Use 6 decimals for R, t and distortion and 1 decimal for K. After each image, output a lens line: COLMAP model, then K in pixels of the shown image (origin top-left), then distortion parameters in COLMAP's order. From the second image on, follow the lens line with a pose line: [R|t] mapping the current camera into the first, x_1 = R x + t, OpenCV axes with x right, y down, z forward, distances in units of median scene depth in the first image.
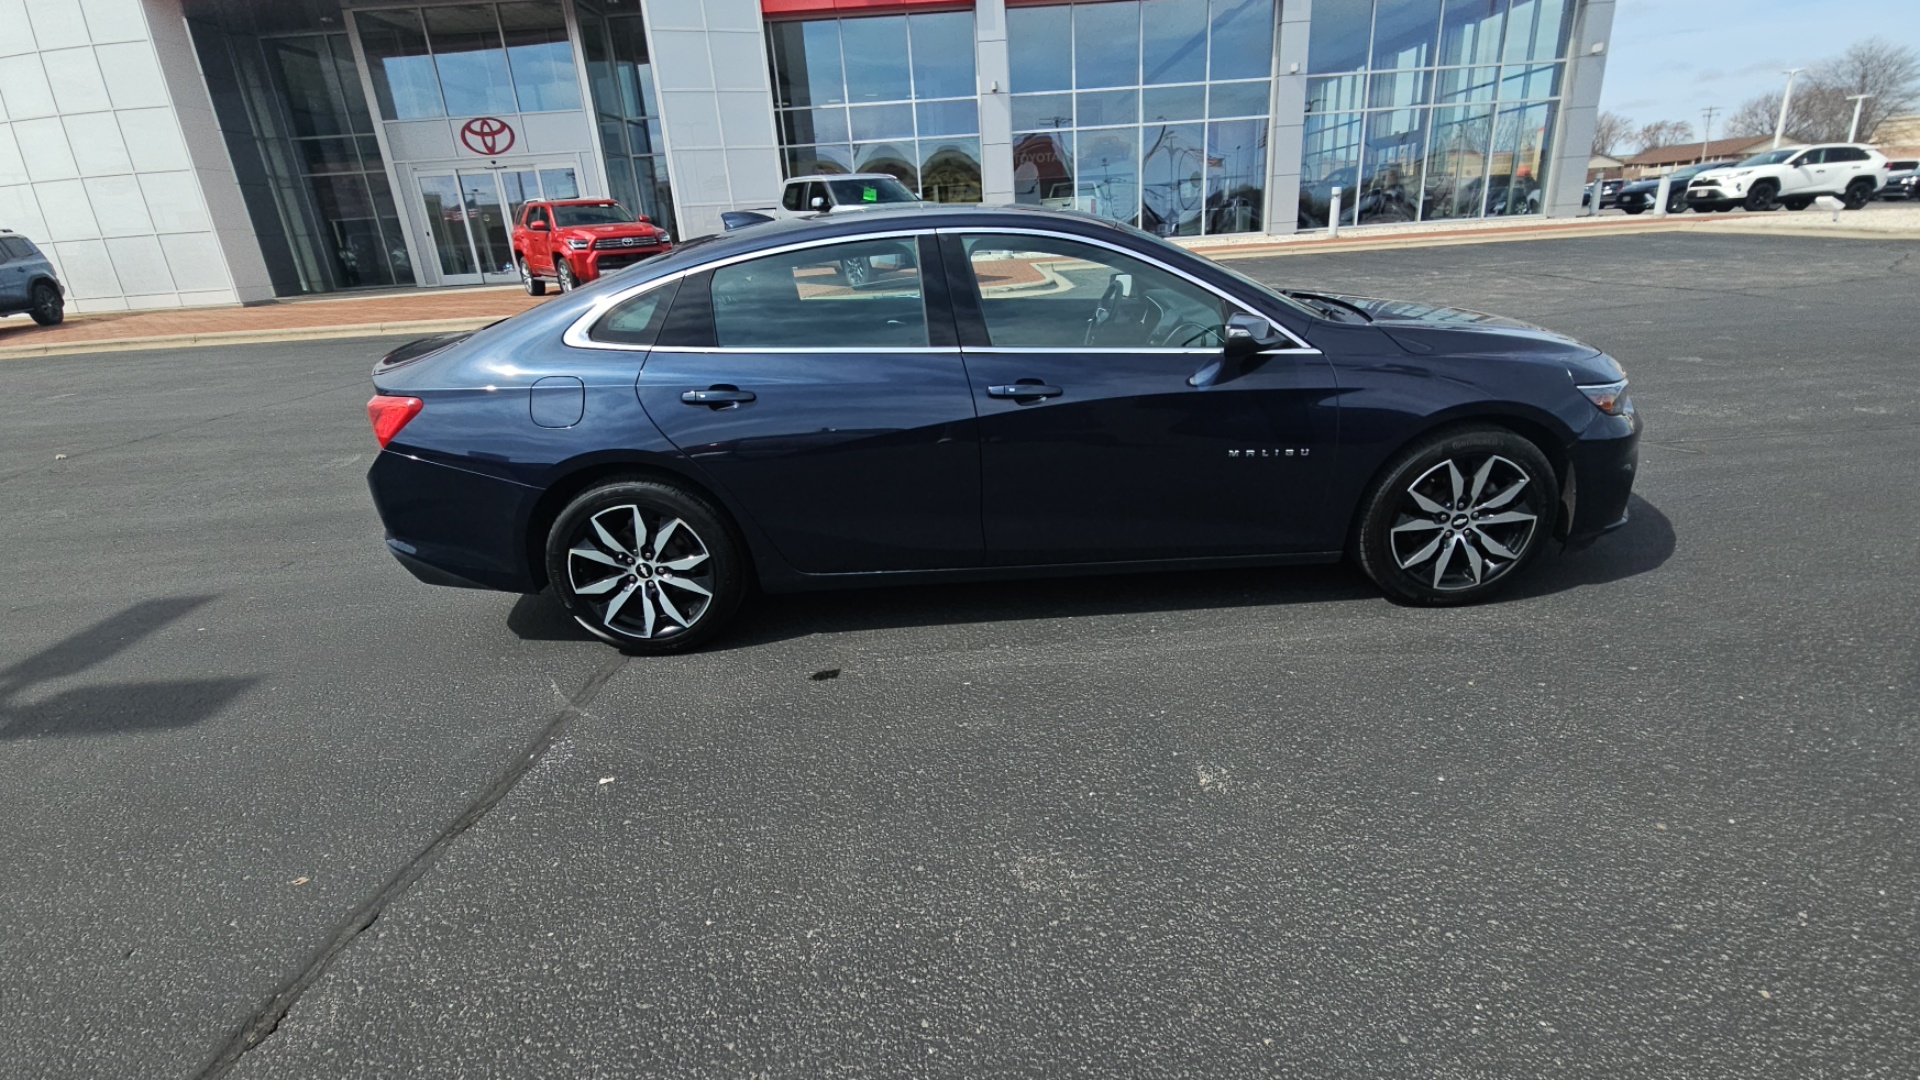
lens RADIAL K [[854.1, 0, 968.6], [0, 854.1, 538.2], [0, 0, 1]] dist [0.009953, -0.007846]
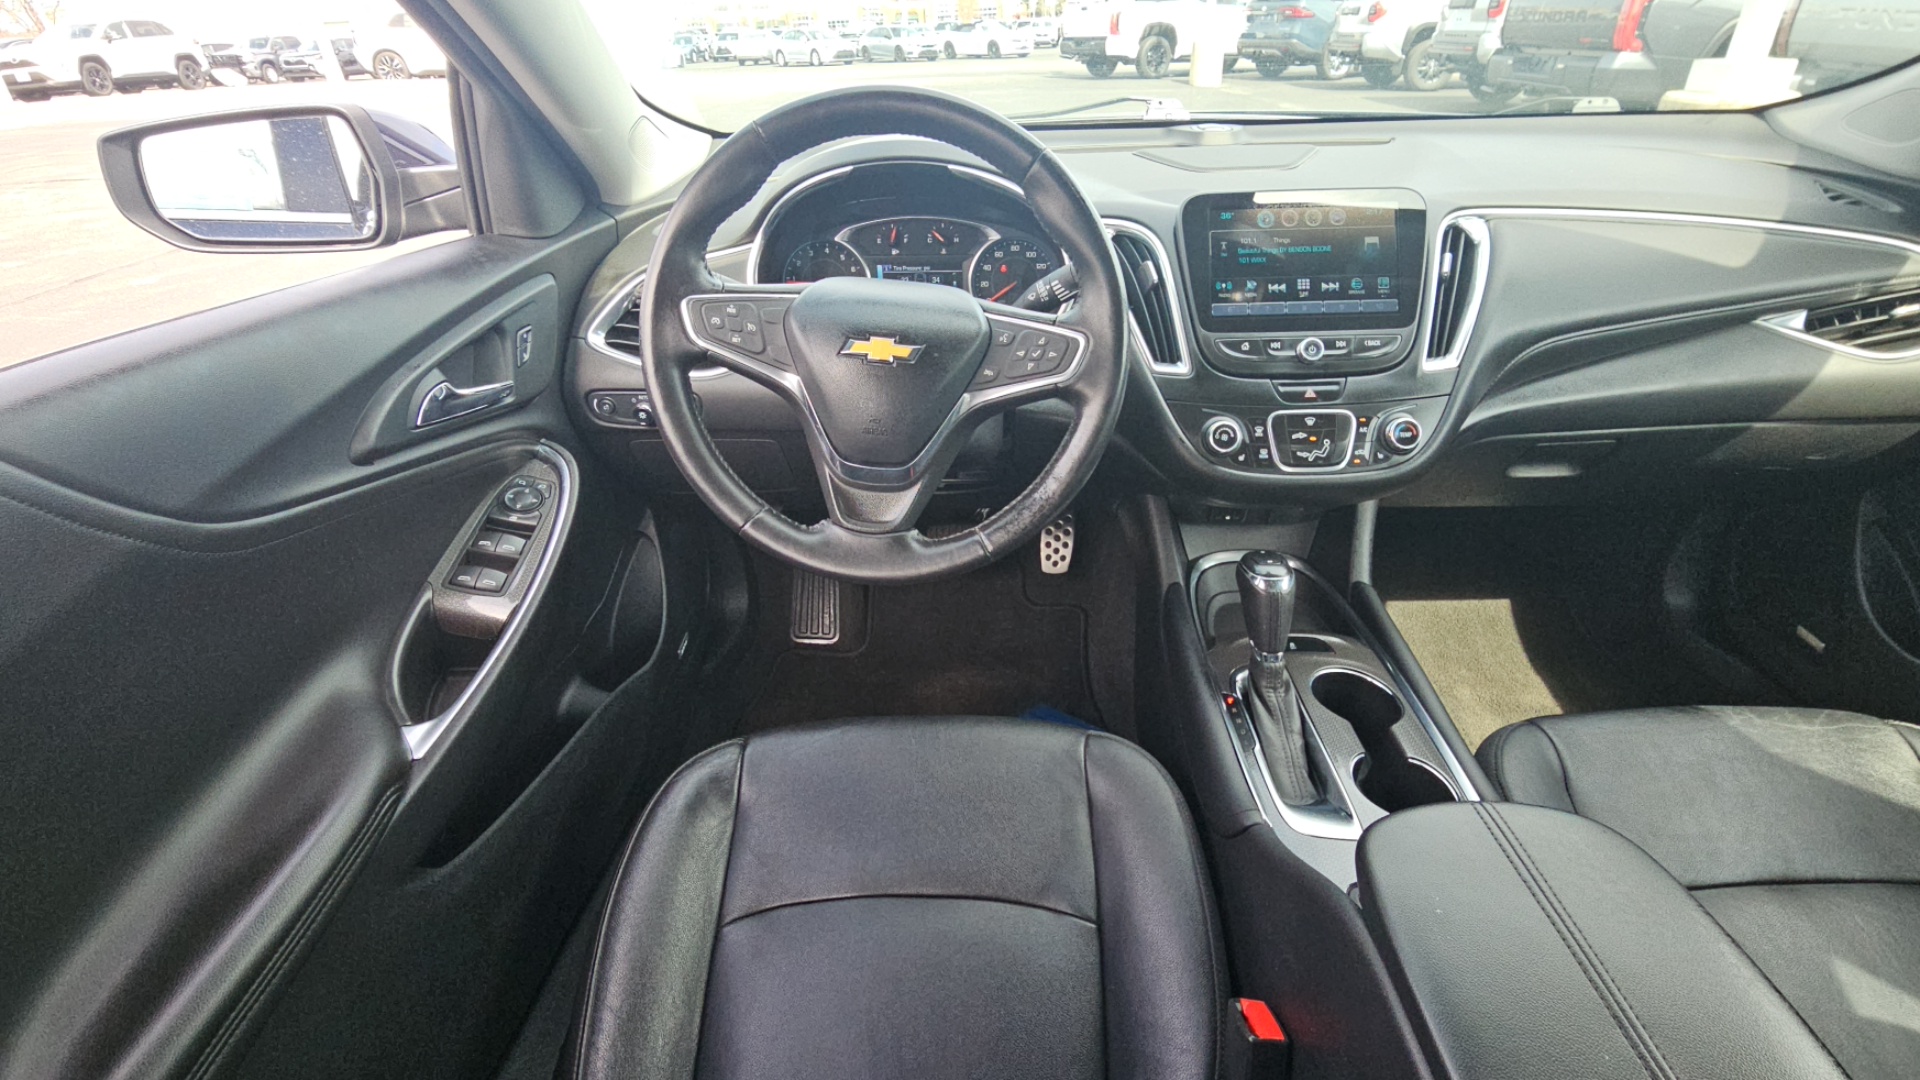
lens RADIAL K [[854.1, 0, 983.5], [0, 854.1, 542.6], [0, 0, 1]] dist [0.009953, -0.007846]
pose [[0.031961, -0.469035, 0.882601, -0.001351], [0.376580, 0.823627, 0.424059, -0.050460], [-0.925832, 0.318817, 0.202953, 0.169777]]
